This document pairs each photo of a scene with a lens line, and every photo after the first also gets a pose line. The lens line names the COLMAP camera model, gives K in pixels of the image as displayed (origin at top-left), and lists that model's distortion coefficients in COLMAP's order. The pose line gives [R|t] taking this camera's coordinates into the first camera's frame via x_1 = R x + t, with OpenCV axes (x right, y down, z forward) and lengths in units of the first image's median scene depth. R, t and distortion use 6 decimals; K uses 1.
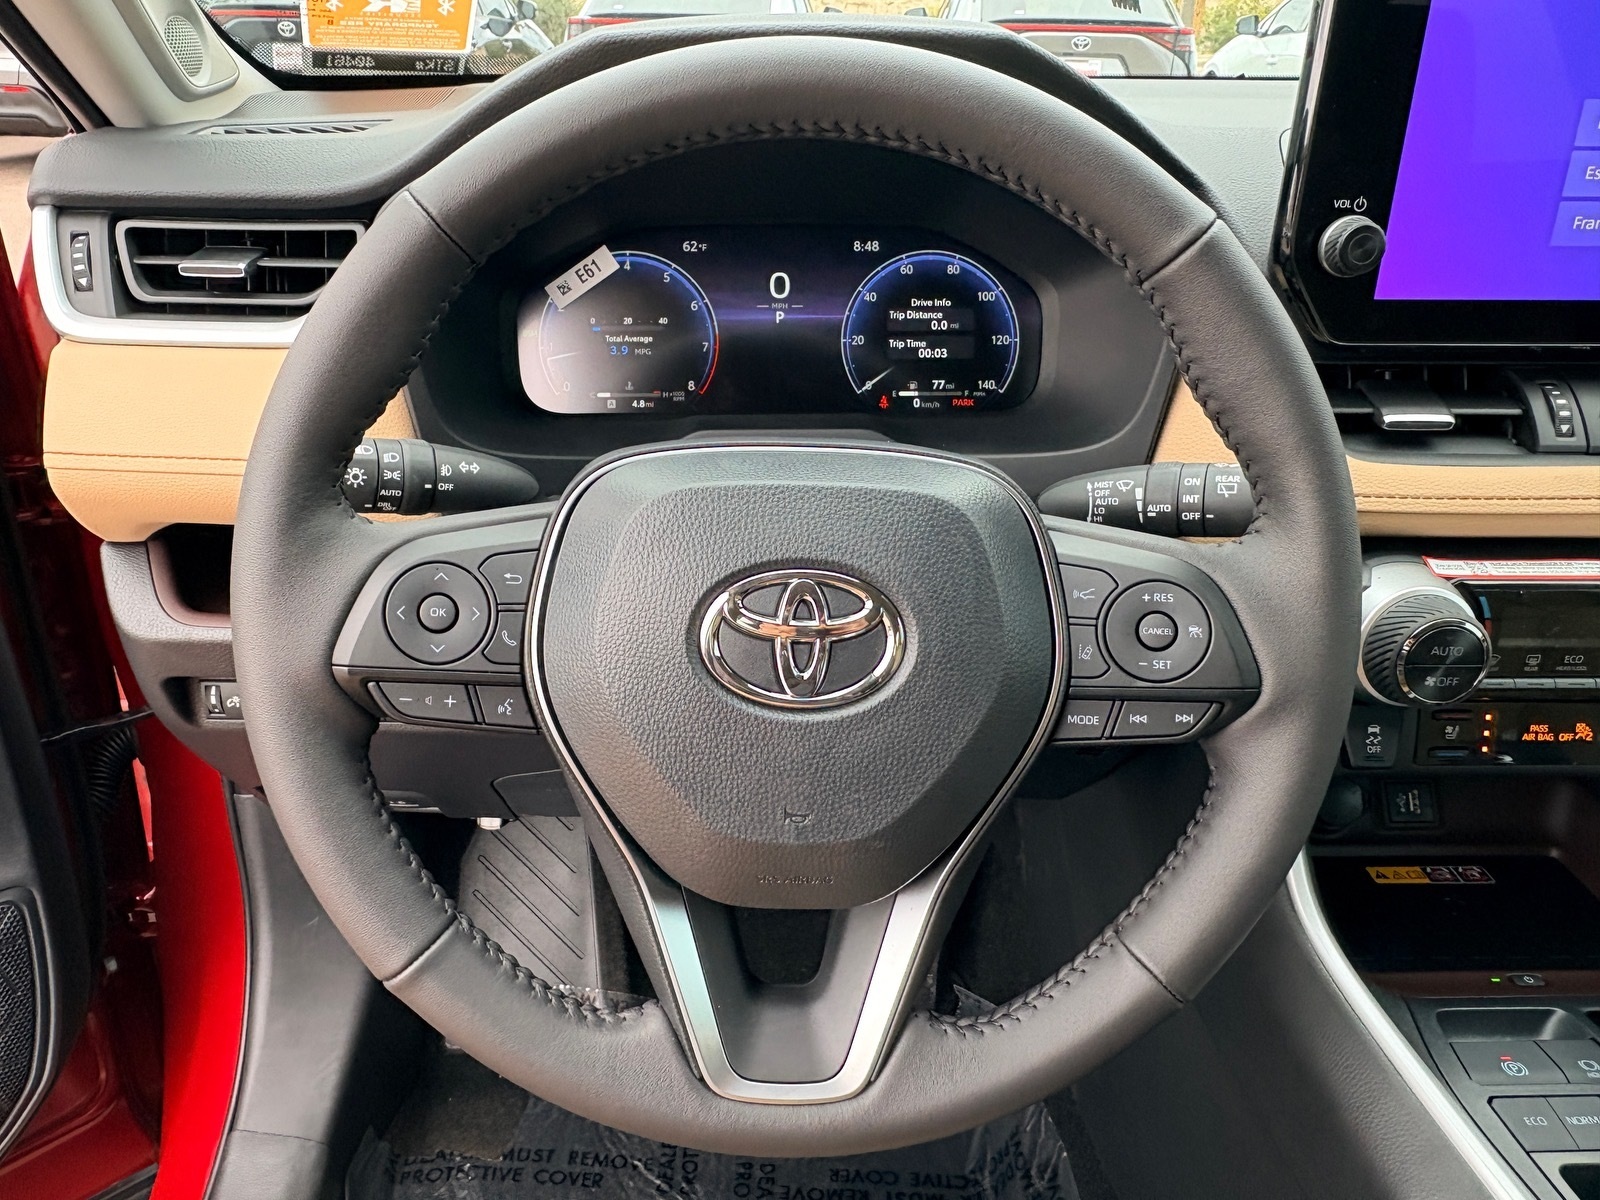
lens RADIAL K [[1133.8, 0, 773.1], [0, 1133.8, 608.1], [0, 0, 1]] dist [-0.000295, -0.000237]
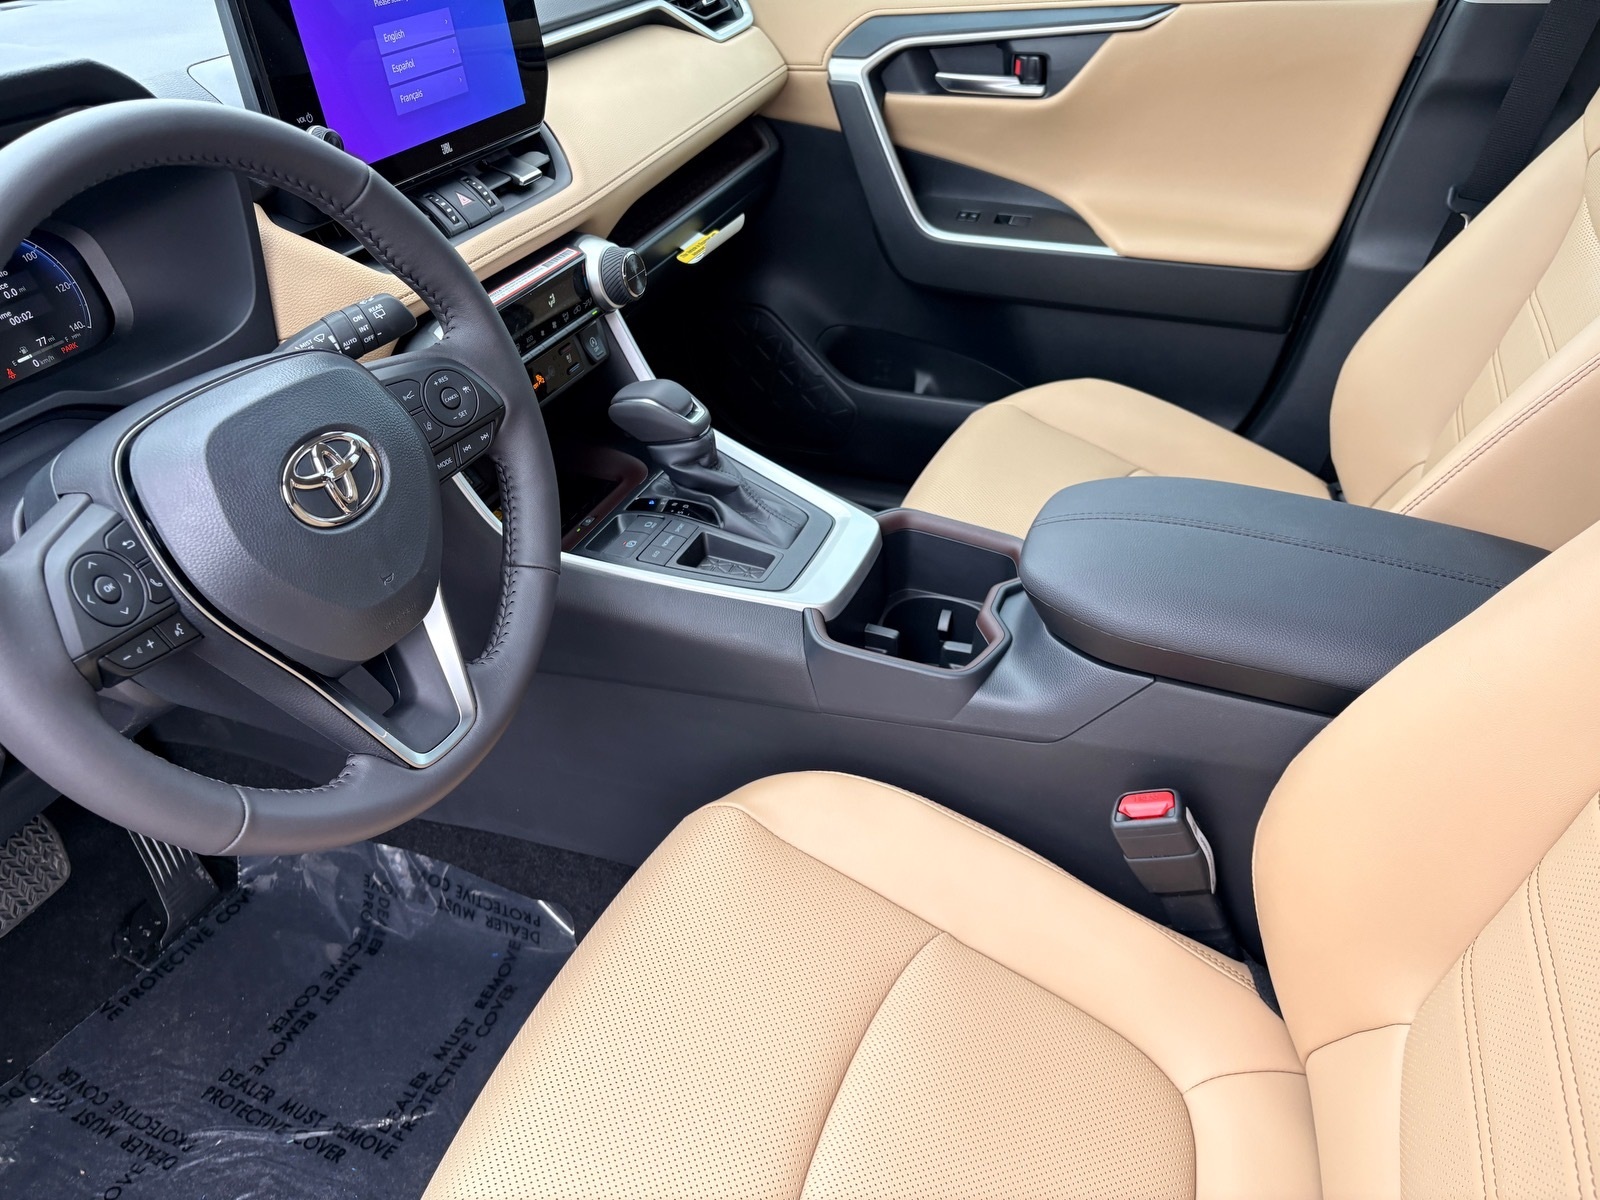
lens RADIAL K [[1217.5, 0, 801.9], [0, 1217.5, 610.9], [0, 0, 1]] dist [0.044645, -0.051719]
pose [[0.387553, -0.533014, 0.752129, -0.645255], [0.431297, 0.825928, 0.363077, -0.093364], [-0.814730, 0.183680, 0.549978, -0.263428]]
